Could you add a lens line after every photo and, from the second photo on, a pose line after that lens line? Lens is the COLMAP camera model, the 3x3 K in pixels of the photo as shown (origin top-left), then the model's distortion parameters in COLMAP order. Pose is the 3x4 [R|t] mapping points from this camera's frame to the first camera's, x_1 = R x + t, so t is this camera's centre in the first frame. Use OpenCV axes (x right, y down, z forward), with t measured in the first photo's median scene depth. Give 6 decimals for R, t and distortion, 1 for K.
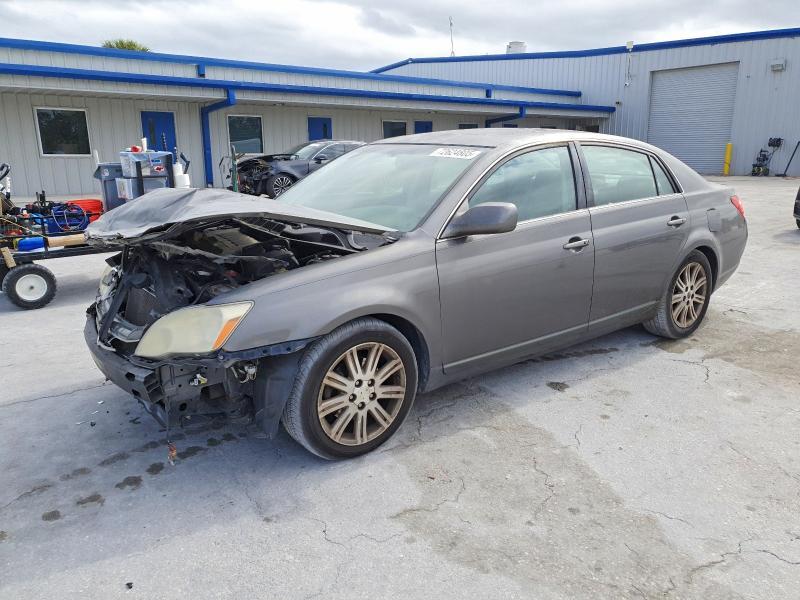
lens RADIAL K [[622.5, 0, 399.5], [0, 622.5, 300.1], [0, 0, 1]] dist [0.020512, 0.008763]
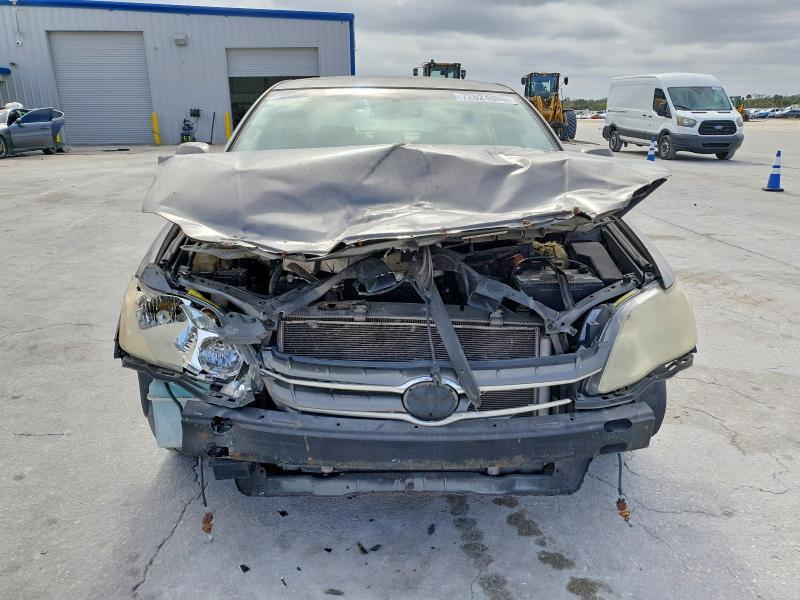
lens RADIAL K [[622.5, 0, 399.5], [0, 622.5, 302.9], [0, 0, 1]] dist [0.020512, 0.008763]
pose [[0.584564, -0.232318, 0.777376, -0.111125], [0.197375, 0.970065, 0.141483, -0.015154], [-0.786974, 0.070729, 0.612919, 0.081773]]
